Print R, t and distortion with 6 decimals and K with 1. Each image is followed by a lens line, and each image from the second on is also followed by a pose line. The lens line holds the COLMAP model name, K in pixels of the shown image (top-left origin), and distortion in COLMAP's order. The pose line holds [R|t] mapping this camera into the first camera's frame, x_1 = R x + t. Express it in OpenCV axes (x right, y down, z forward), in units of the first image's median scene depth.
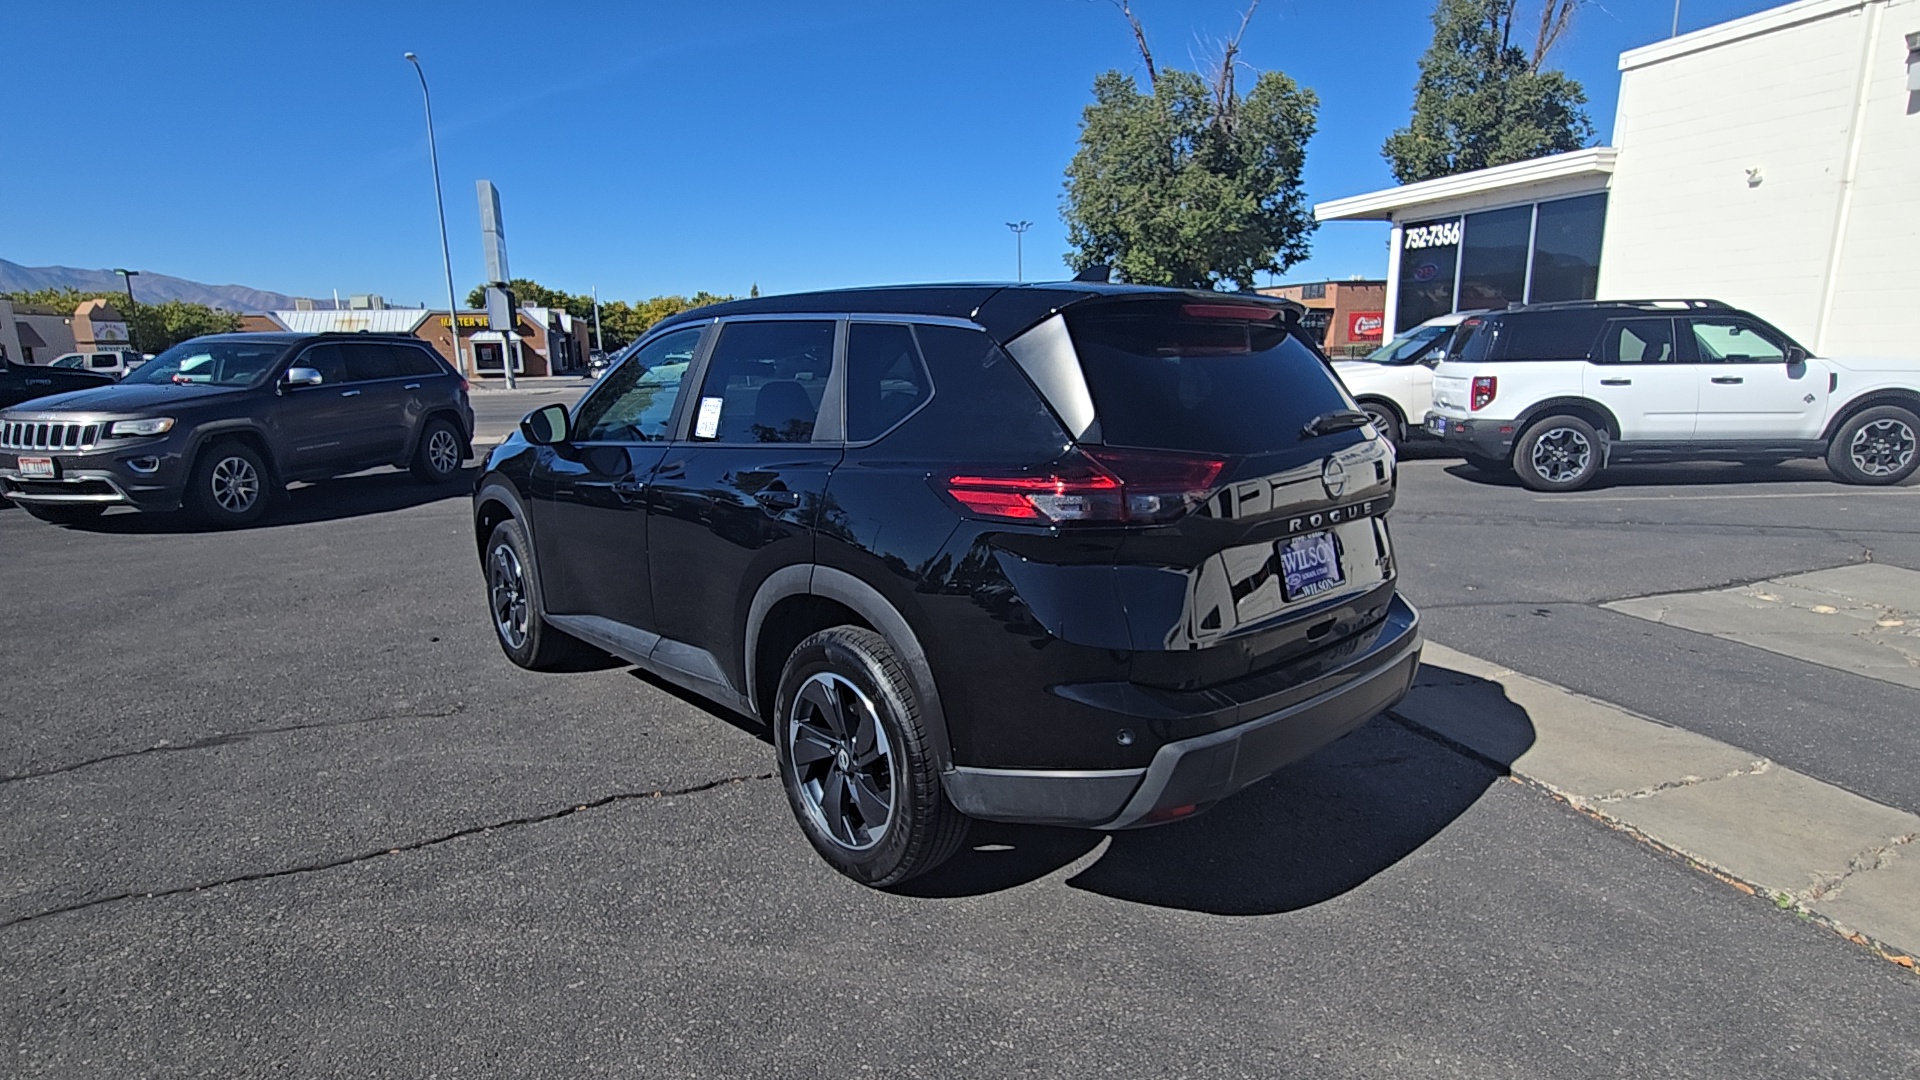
lens RADIAL K [[972.8, 0, 961.1], [0, 972.8, 552.6], [0, 0, 1]] dist [0.005793, -0.003623]
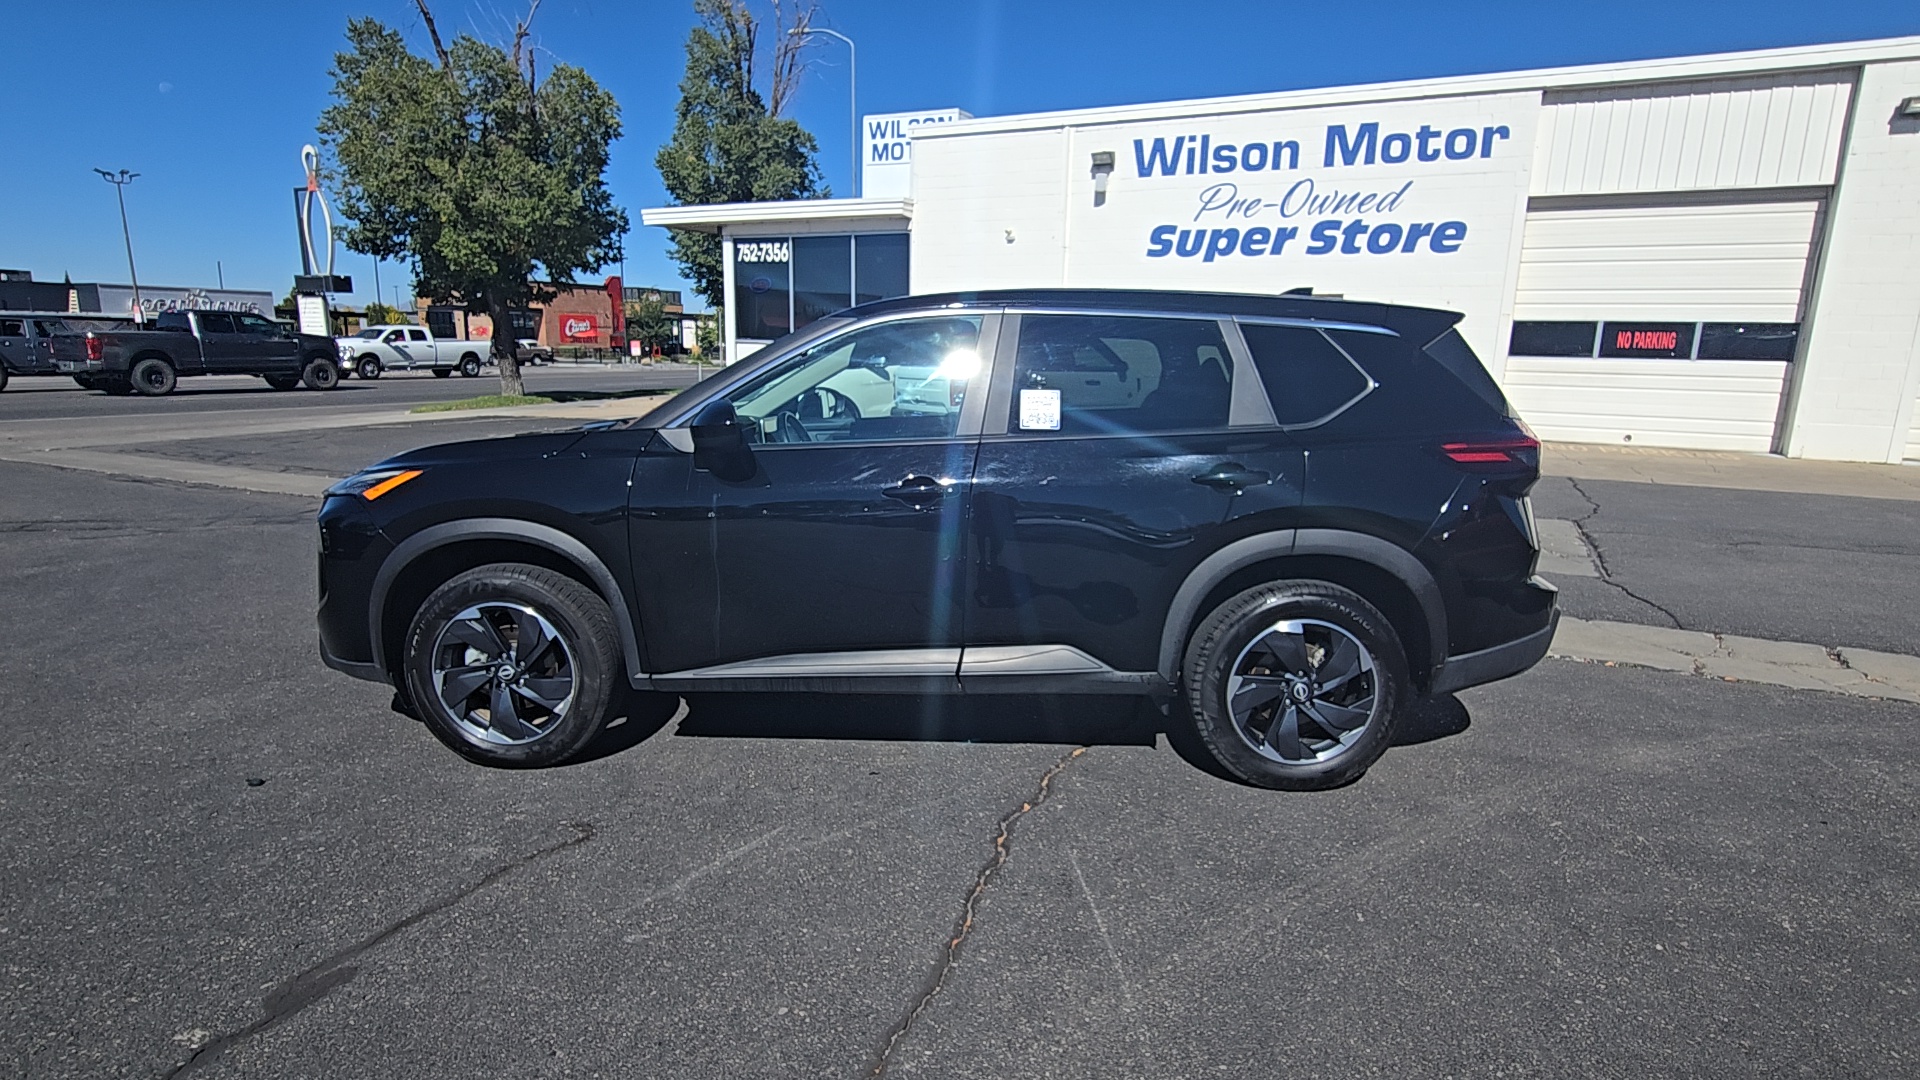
lens RADIAL K [[972.8, 0, 964.4], [0, 972.8, 550.3], [0, 0, 1]] dist [0.005793, -0.003623]
pose [[0.700300, -0.115699, 0.704410, -0.144334], [0.118730, 0.991912, 0.044884, -0.007201], [-0.703906, 0.052202, 0.708373, 0.051603]]
